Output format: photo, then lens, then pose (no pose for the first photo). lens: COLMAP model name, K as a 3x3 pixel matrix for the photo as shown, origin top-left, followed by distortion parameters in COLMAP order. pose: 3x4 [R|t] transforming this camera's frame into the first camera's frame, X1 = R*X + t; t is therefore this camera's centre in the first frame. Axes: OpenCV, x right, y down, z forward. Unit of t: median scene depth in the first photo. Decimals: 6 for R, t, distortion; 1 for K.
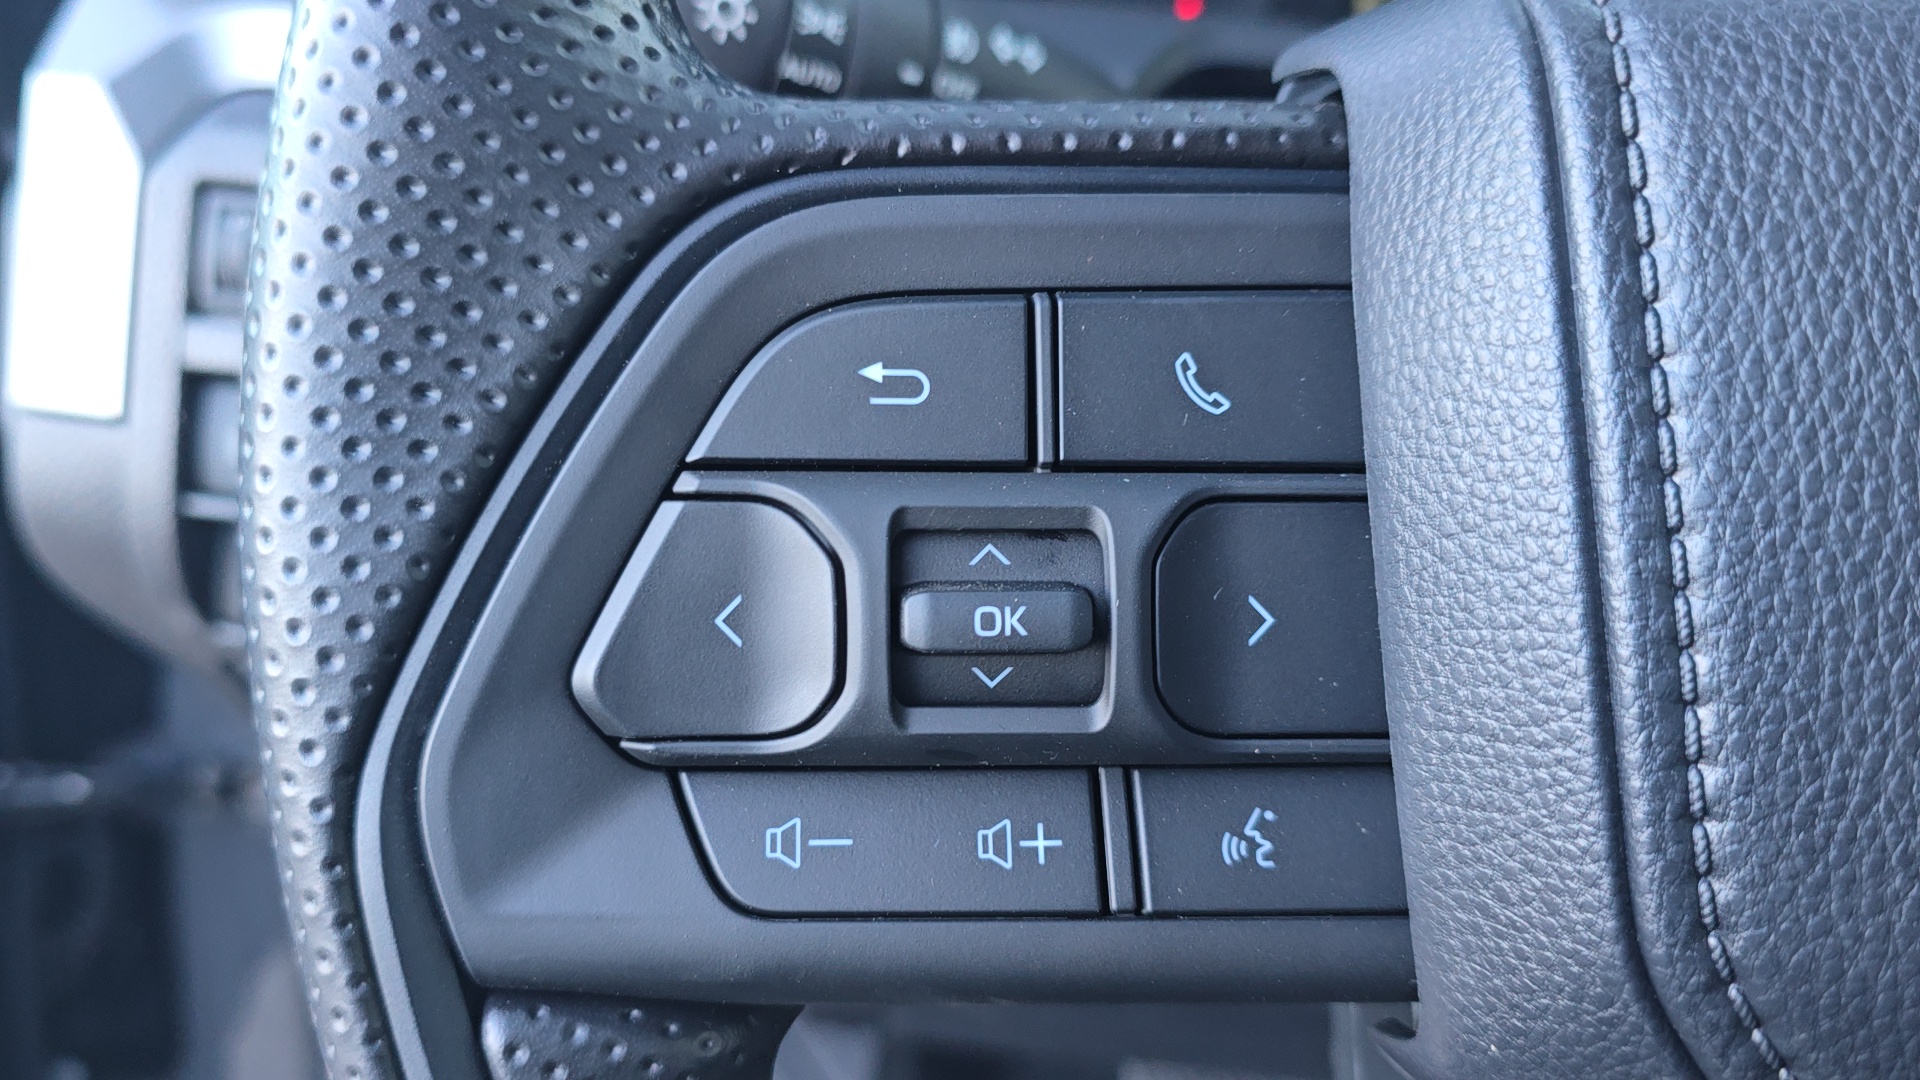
lens RADIAL K [[1586.1, 0, 955.9], [0, 1586.1, 542.9], [0, 0, 1]] dist [0.003621, -0.000367]
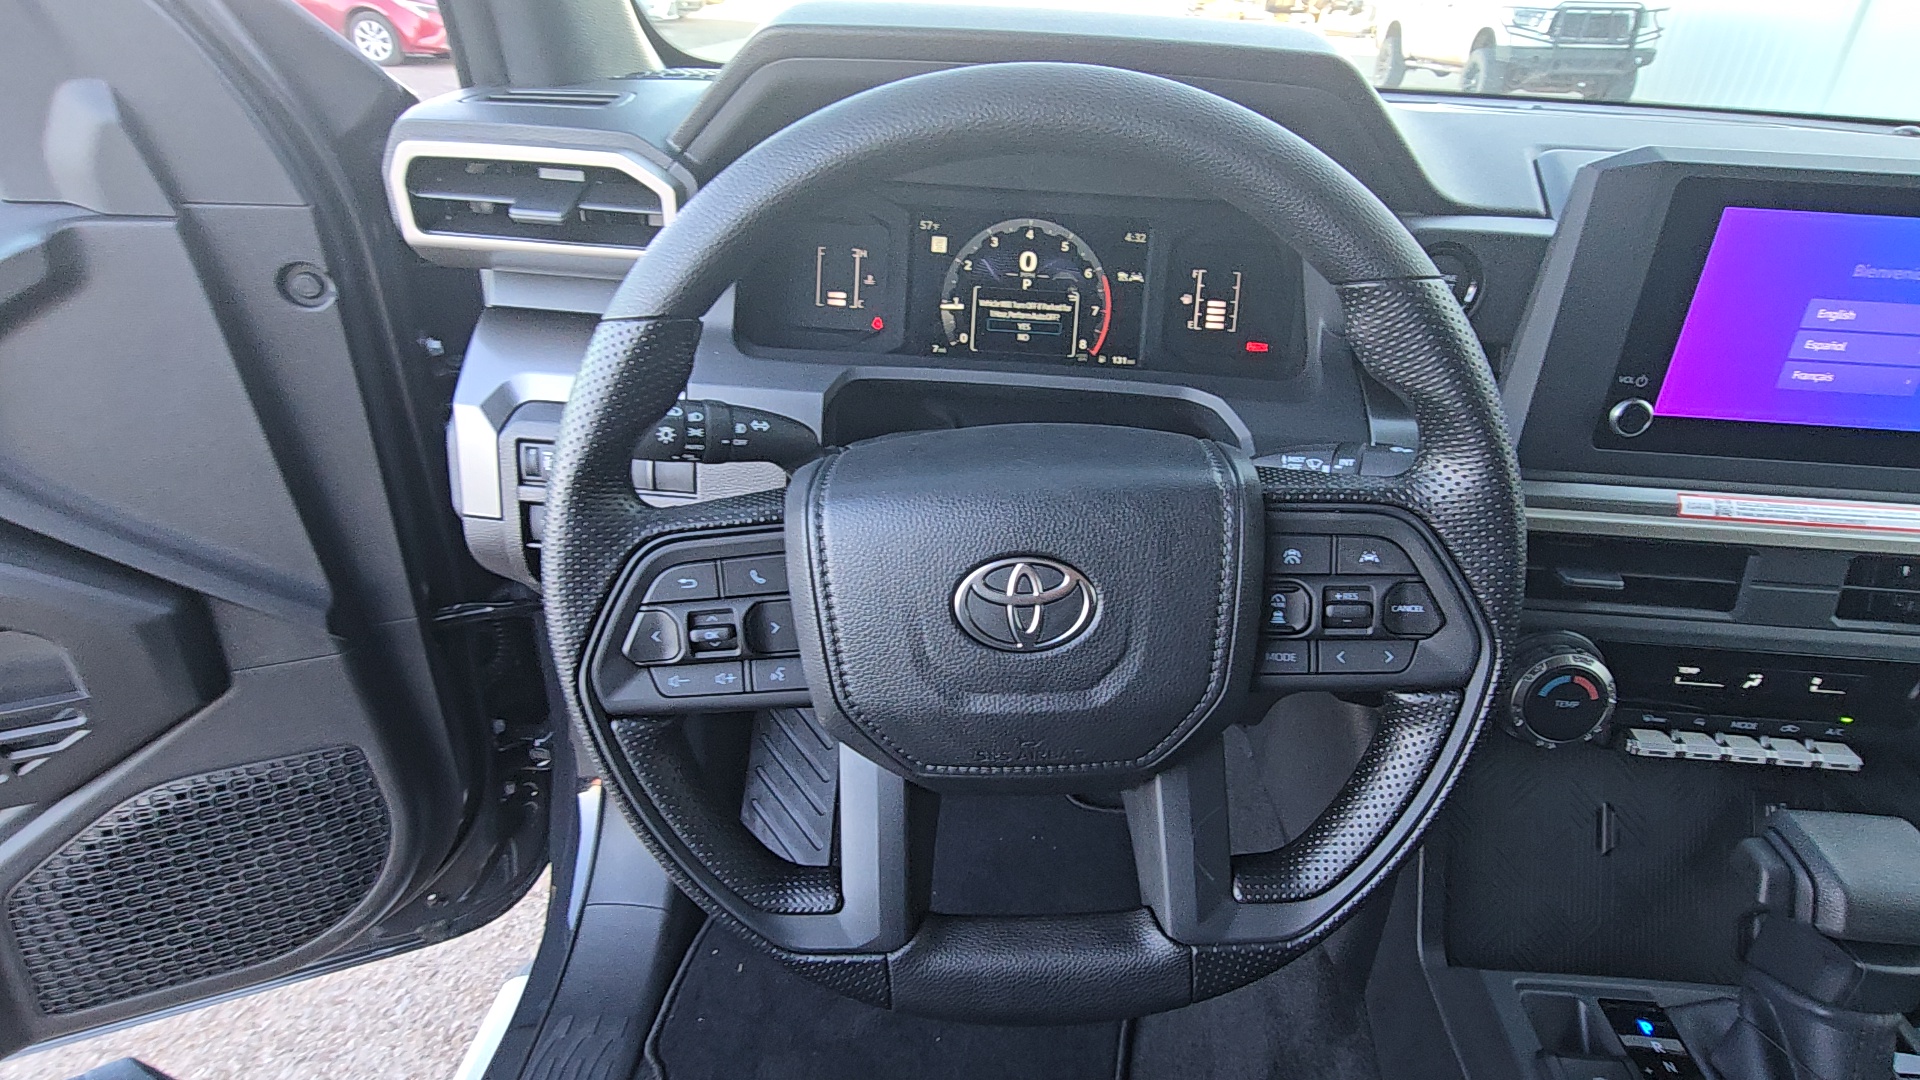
lens RADIAL K [[977.2, 0, 966.7], [0, 977.2, 549.7], [0, 0, 1]] dist [0.000430, 0.001426]
pose [[0.998165, -0.053792, -0.027806, 0.835105], [0.057749, 0.983760, 0.169947, -0.617166], [0.018212, -0.171241, 0.985061, -1.702794]]
